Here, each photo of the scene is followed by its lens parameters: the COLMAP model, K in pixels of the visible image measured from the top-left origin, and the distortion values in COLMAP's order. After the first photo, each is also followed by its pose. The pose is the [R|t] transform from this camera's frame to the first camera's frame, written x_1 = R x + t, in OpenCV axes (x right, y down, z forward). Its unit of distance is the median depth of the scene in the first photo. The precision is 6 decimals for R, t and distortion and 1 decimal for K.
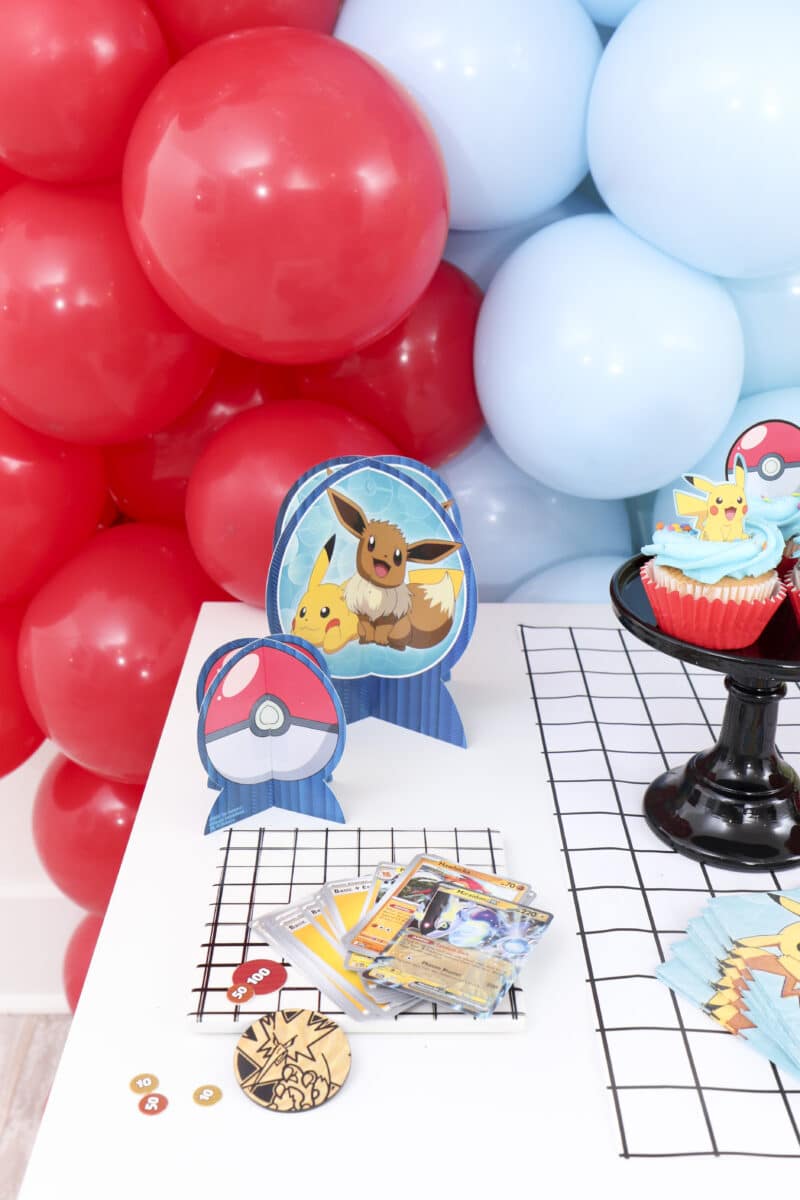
lens RADIAL K [[1350.0, 0, 400.0], [0, 1350.0, 600.0], [0, 0, 1]] dist [-0.008939, -0.011342]
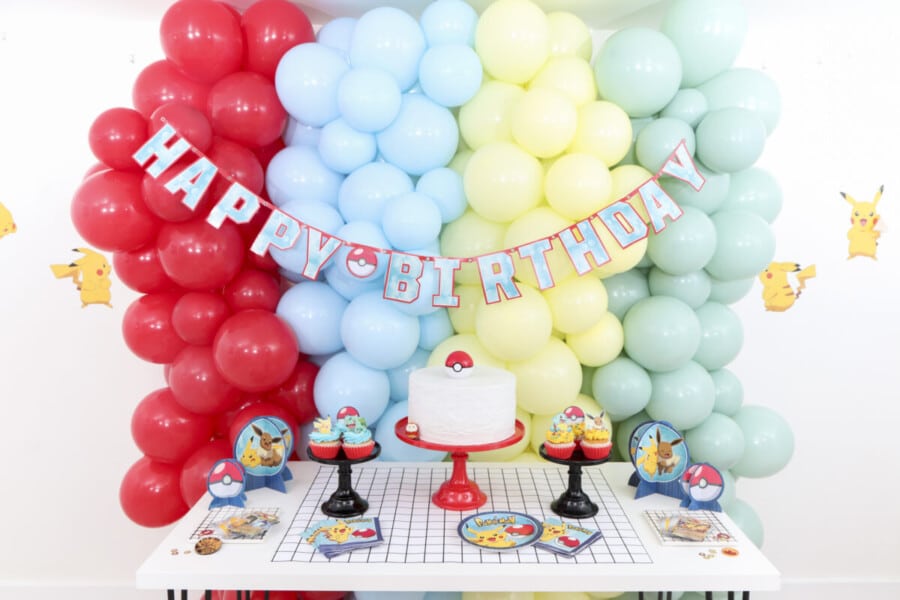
lens RADIAL K [[708.9, 0, 450.0], [0, 708.9, 300.0], [0, 0, 1]] dist [-0.005992, 0.001254]
pose [[0.999946, 0.000624, -0.010387, 0.551520], [-0.003631, 0.956364, -0.292156, 0.175902], [0.009752, 0.292178, 0.956314, -1.099865]]
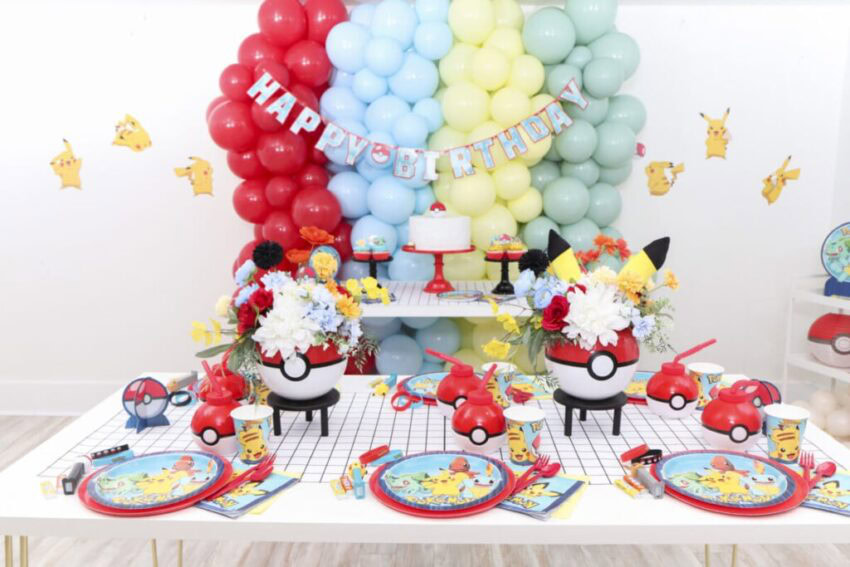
lens RADIAL K [[726.8, 0, 425.0], [0, 726.8, 283.5], [0, 0, 1]] dist [0.000964, -0.001655]
pose [[0.999025, -0.005699, -0.043773, 0.646859], [-0.005649, 0.966967, -0.254837, 1.014893], [0.043779, 0.254836, 0.965993, -2.476213]]
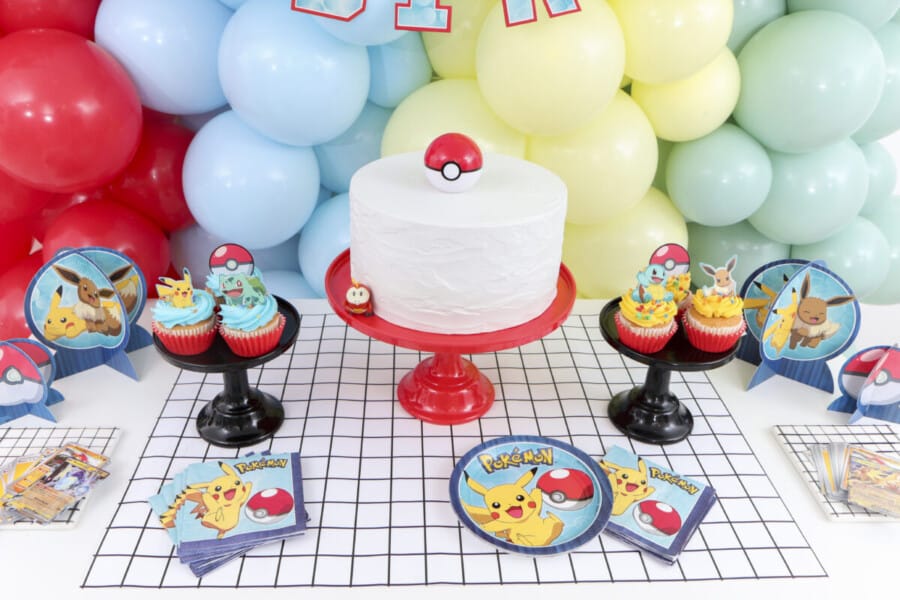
lens RADIAL K [[722.3, 0, 437.1], [0, 722.3, 300.8], [0, 0, 1]] dist [-0.028994, -0.000920]
pose [[0.999246, 0.001445, 0.038797, 0.497491], [-0.005615, 0.994179, 0.107593, -0.148818], [-0.038415, -0.107730, 0.993438, -0.138837]]
